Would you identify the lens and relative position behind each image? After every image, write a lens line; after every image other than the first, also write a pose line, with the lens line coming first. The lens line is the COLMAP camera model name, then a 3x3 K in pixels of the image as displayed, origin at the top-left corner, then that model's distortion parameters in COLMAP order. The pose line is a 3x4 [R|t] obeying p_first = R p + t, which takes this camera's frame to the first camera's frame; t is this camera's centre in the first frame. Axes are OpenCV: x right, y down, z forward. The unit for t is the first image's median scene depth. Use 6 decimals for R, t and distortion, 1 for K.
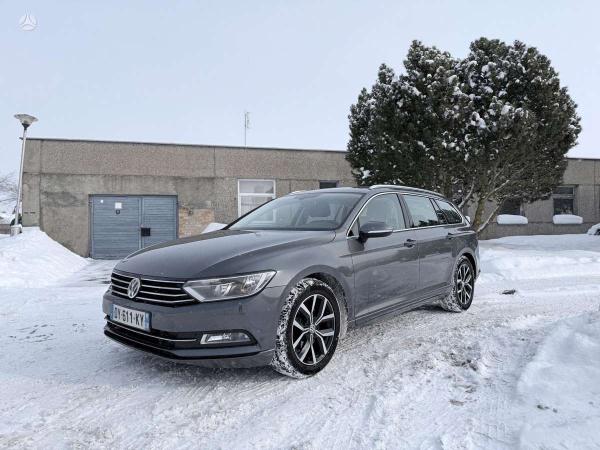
lens RADIAL K [[408.0, 0, 300.0], [0, 408.0, 225.0], [0, 0, 1]] dist [0.050257, -0.055949]
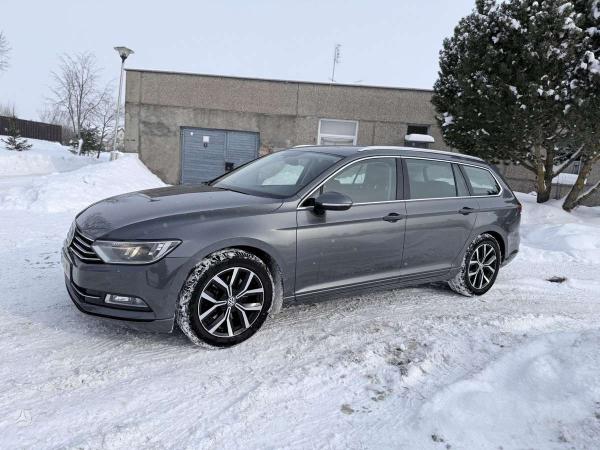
lens RADIAL K [[408.0, 0, 300.0], [0, 408.0, 225.0], [0, 0, 1]] dist [0.050257, -0.055949]
pose [[0.964938, 0.113810, -0.236521, 0.221712], [-0.077258, 0.984338, 0.158458, -0.049533], [0.250851, -0.134629, 0.958618, 0.082332]]
